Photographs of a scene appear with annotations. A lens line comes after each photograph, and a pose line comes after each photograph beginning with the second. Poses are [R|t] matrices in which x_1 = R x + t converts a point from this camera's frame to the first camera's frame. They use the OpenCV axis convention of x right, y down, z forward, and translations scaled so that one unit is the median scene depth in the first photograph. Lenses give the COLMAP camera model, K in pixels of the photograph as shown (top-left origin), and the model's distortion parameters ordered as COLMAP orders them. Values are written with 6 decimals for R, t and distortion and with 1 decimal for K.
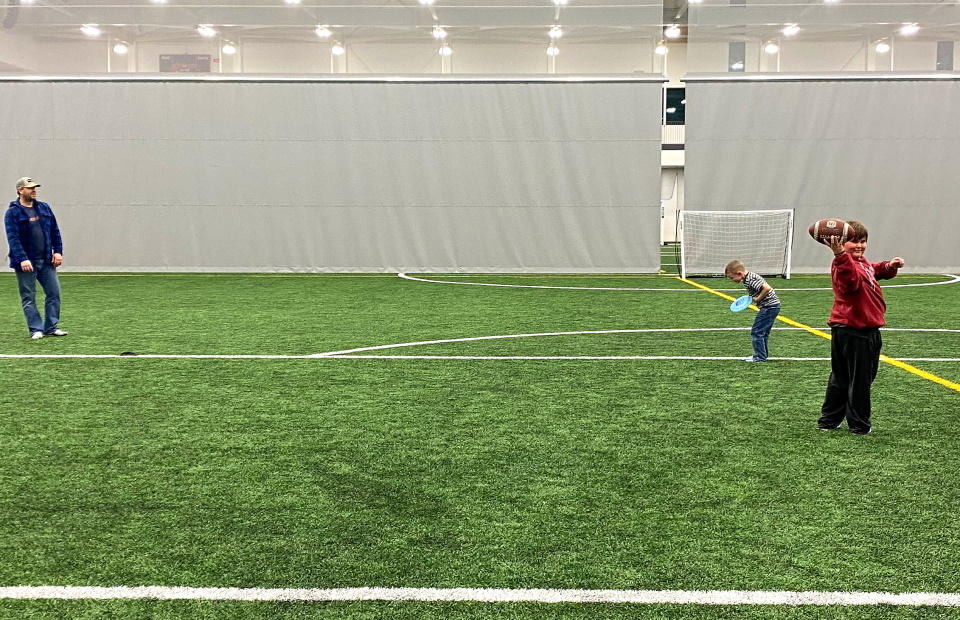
lens RADIAL K [[1326.7, 0, 480.0], [0, 1326.7, 310.0], [0, 0, 1]] dist [0.244920, -0.965255]
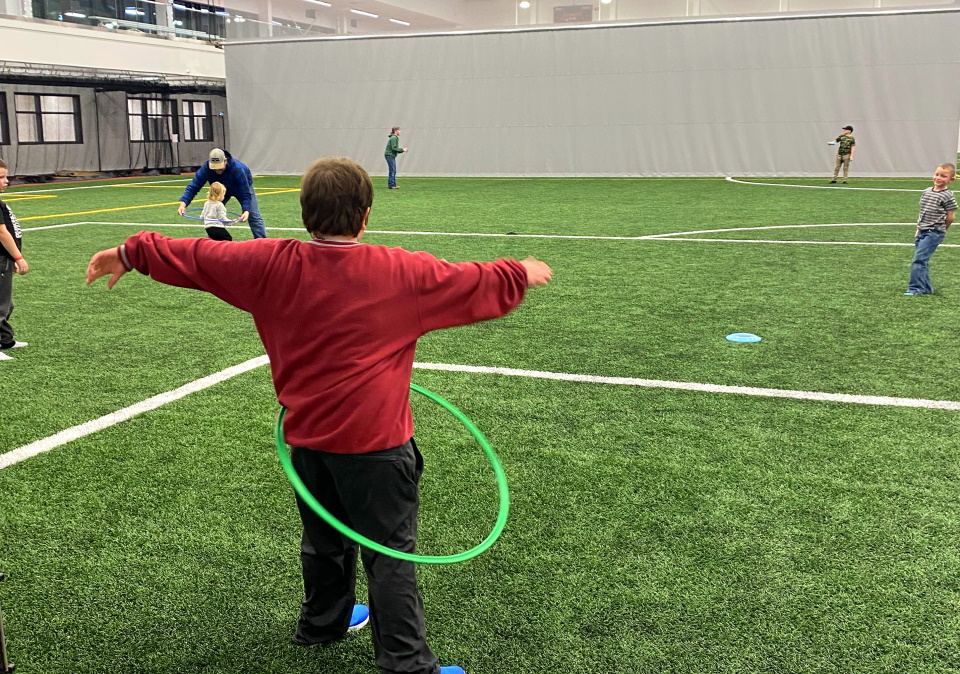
lens RADIAL K [[1023.6, 0, 480.0], [0, 1023.6, 337.0], [0, 0, 1]] dist [0.001243, -0.025511]
pose [[0.954115, 0.044126, -0.296171, 0.055119], [-0.006180, 0.991774, 0.127853, 0.002433], [0.299376, -0.120156, 0.946539, -0.107159]]
